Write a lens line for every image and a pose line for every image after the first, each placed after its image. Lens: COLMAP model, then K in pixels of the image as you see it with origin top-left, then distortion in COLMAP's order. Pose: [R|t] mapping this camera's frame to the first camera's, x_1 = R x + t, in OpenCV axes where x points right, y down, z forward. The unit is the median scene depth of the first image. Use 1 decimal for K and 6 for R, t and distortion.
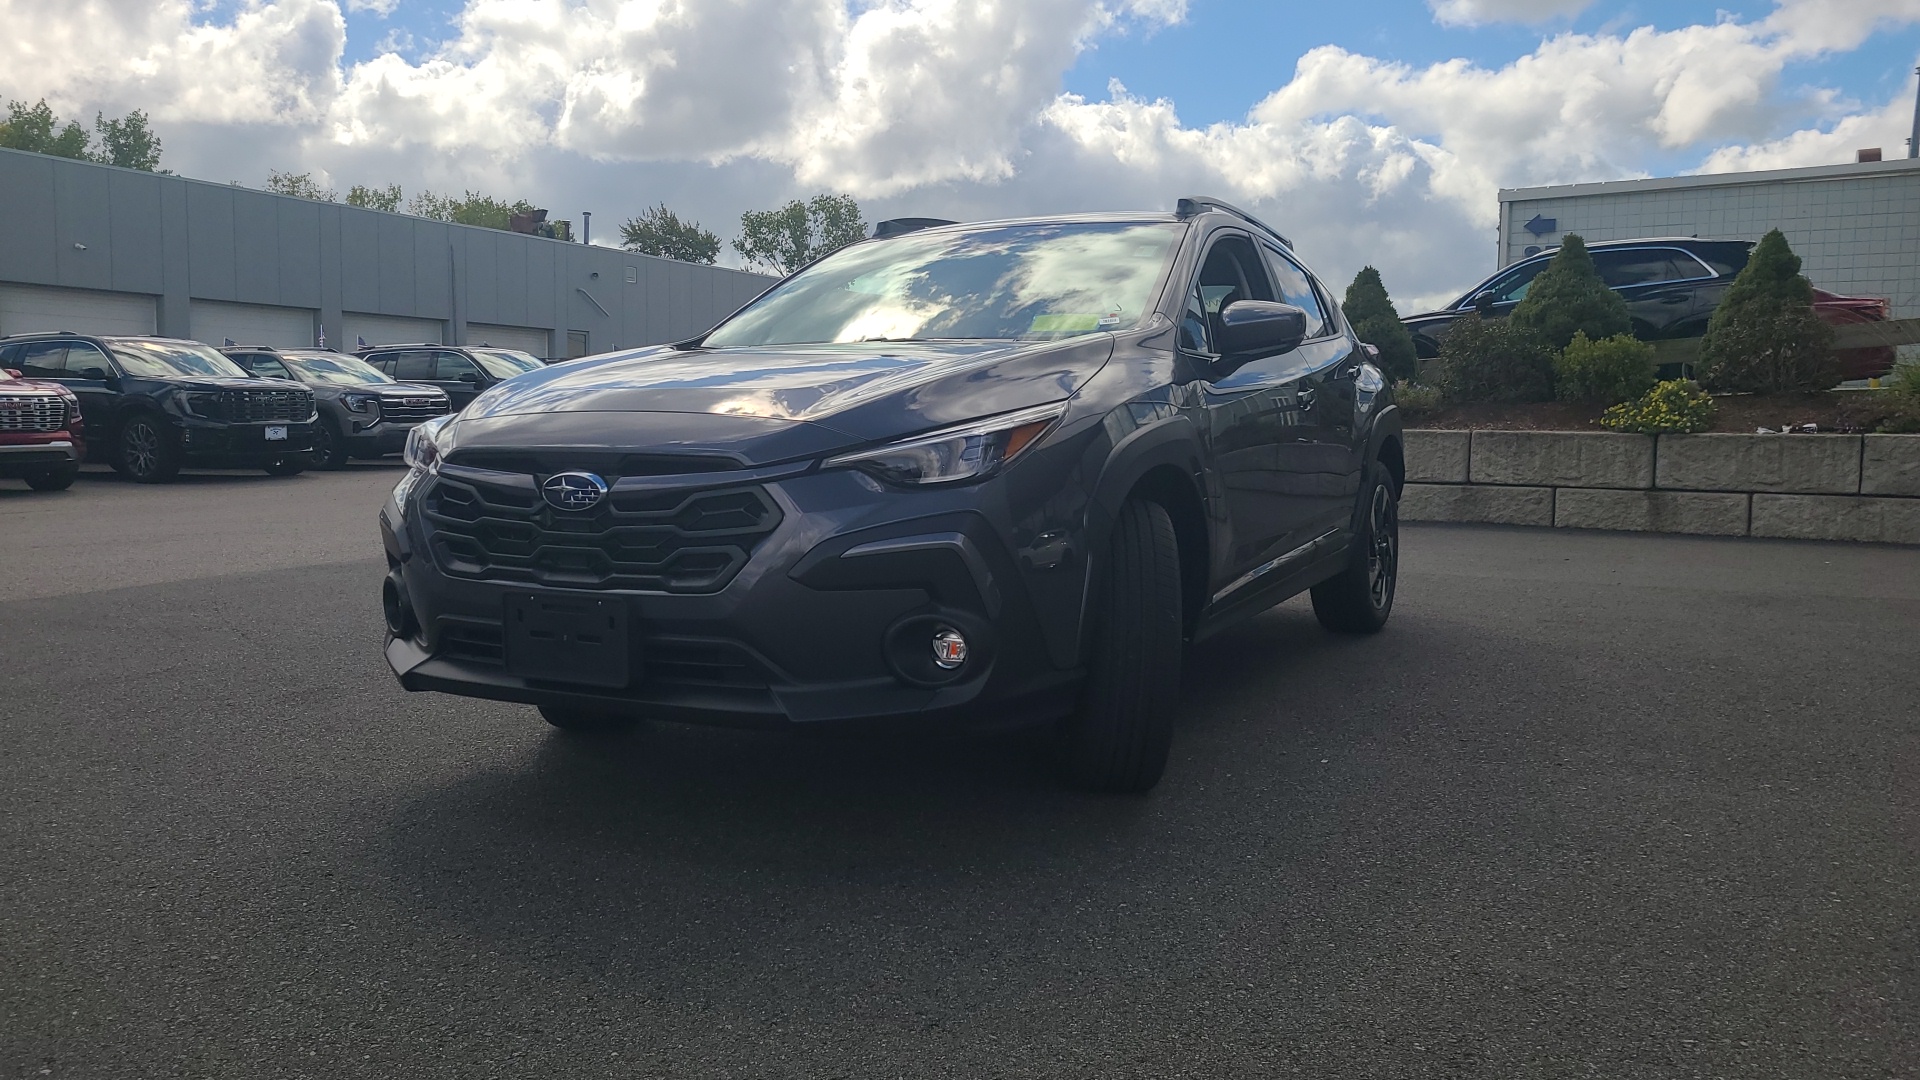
lens RADIAL K [[1422.5, 0, 973.6], [0, 1422.5, 551.9], [0, 0, 1]] dist [0.041846, -0.012458]
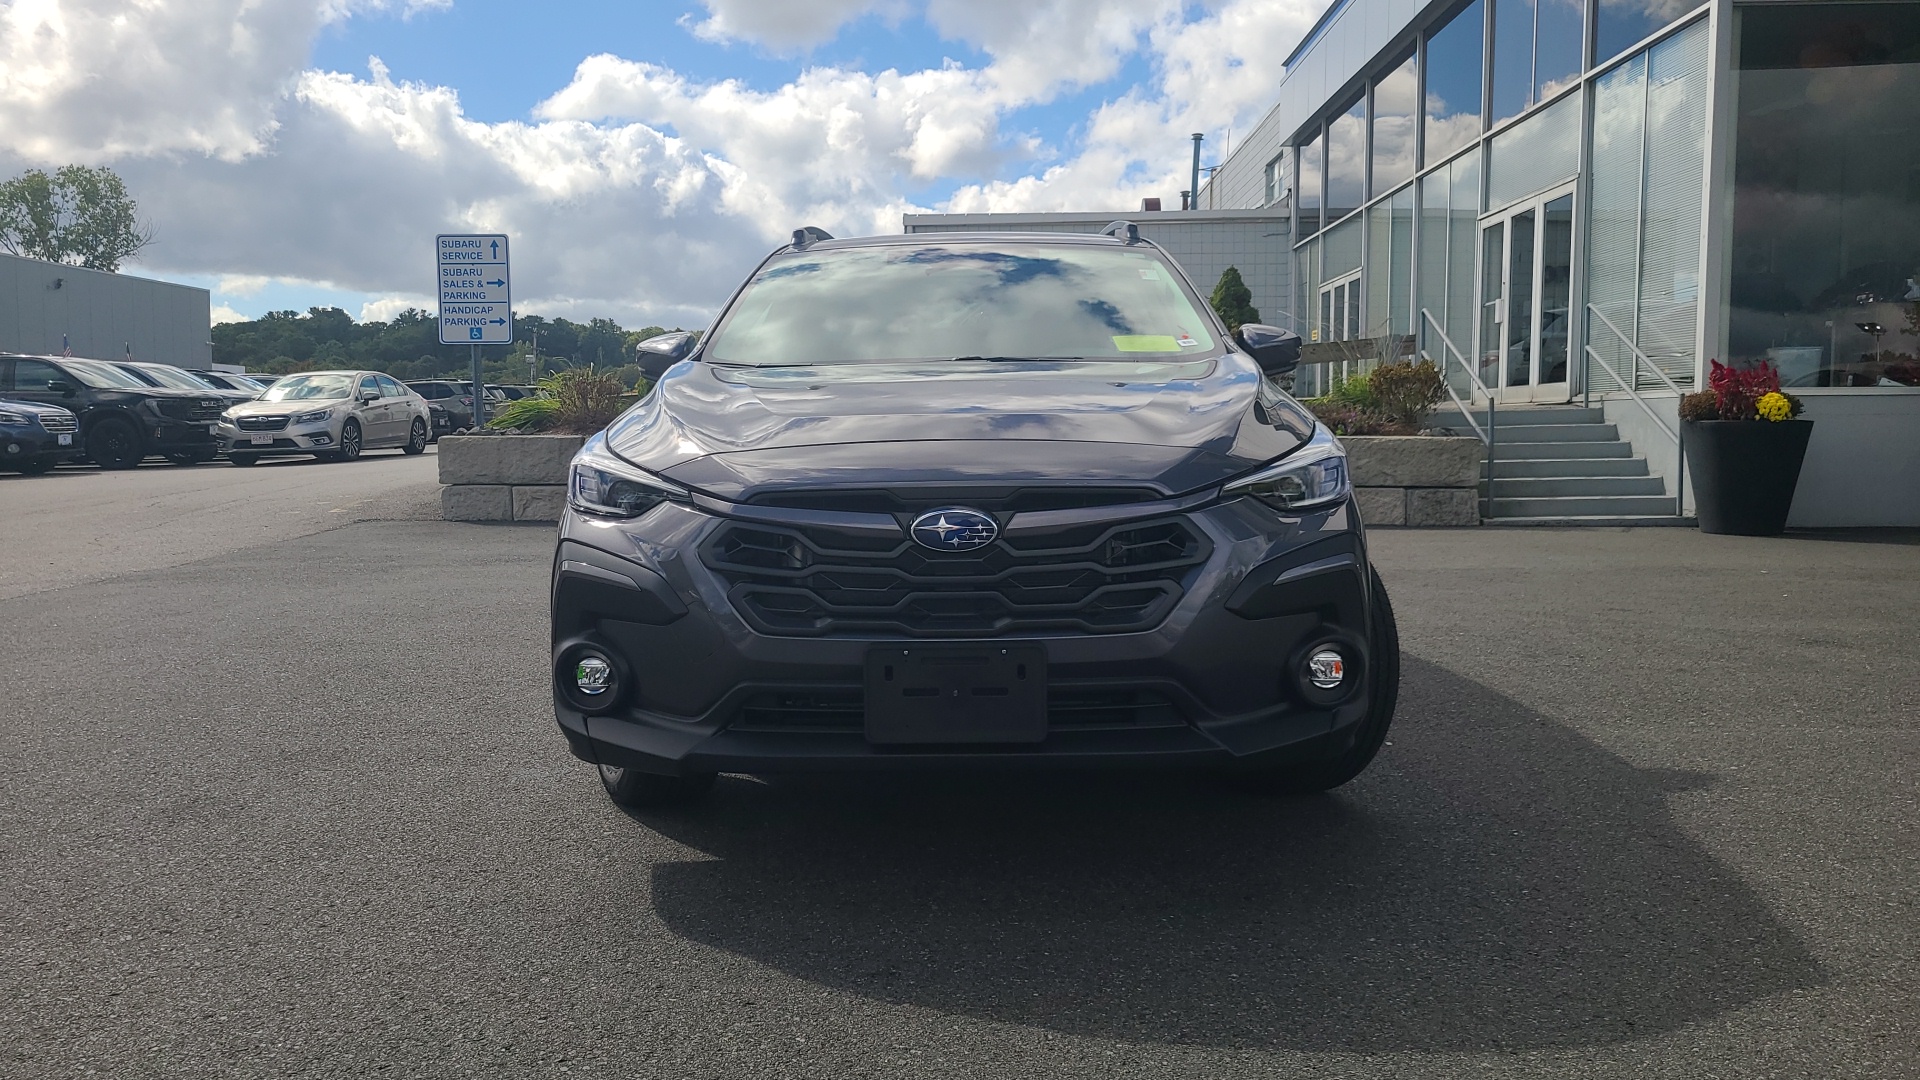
lens RADIAL K [[1422.5, 0, 960.0], [0, 1422.5, 552.6], [0, 0, 1]] dist [0.041846, -0.012458]
pose [[0.896821, -0.053121, 0.439193, -0.679333], [0.054516, 0.998468, 0.009446, -0.037106], [-0.439022, 0.015471, 0.898343, 0.195298]]
